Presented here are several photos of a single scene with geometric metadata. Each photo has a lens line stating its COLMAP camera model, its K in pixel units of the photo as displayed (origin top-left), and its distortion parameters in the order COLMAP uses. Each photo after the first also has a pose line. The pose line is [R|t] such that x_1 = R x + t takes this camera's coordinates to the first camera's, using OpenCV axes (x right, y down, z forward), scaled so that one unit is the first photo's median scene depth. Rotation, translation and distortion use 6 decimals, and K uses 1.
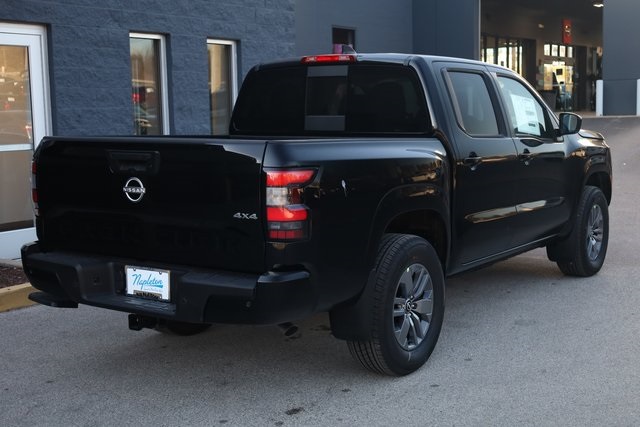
lens RADIAL K [[939.6, 0, 319.5], [0, 939.6, 211.6], [0, 0, 1]] dist [0.036418, 0.000000]
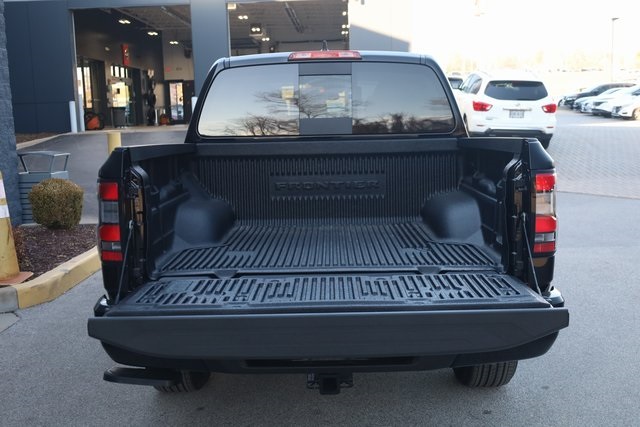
lens RADIAL K [[800.6, 0, 323.3], [0, 800.6, 214.0], [0, 0, 1]] dist [0.027757, 0.000000]
pose [[0.819515, -0.080238, 0.567413, -0.541769], [0.080857, 0.996434, 0.024124, -0.034906], [-0.567325, 0.026109, 0.823080, 0.450529]]
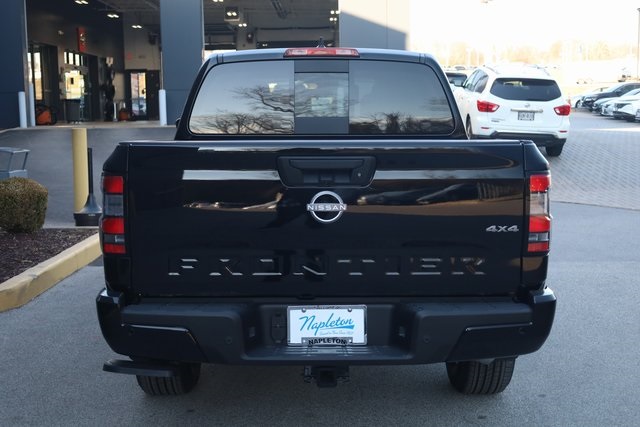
lens RADIAL K [[939.6, 0, 320.0], [0, 939.6, 216.0], [0, 0, 1]] dist [0.036418, 0.000000]
pose [[0.809923, -0.058831, 0.583578, -0.628225], [0.063906, 0.997885, 0.011904, -0.024463], [-0.583044, 0.027653, 0.811970, 0.356441]]
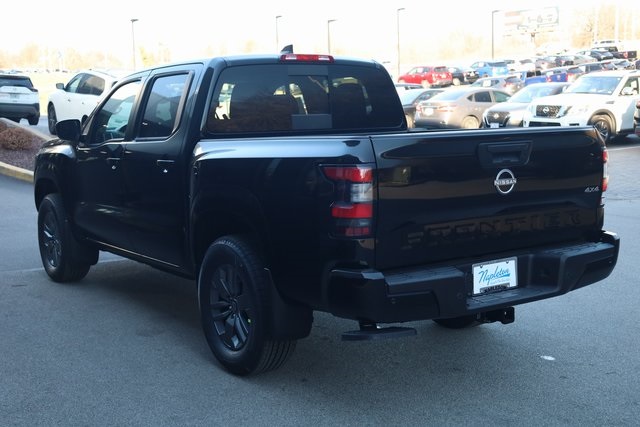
lens RADIAL K [[865.1, 0, 323.5], [0, 865.1, 214.2], [0, 0, 1]] dist [0.008680, 0.000000]
pose [[0.353392, -0.117303, 0.928092, -1.066770], [0.128395, 0.988800, 0.076087, -0.079918], [-0.926622, 0.092273, 0.364495, 0.812824]]
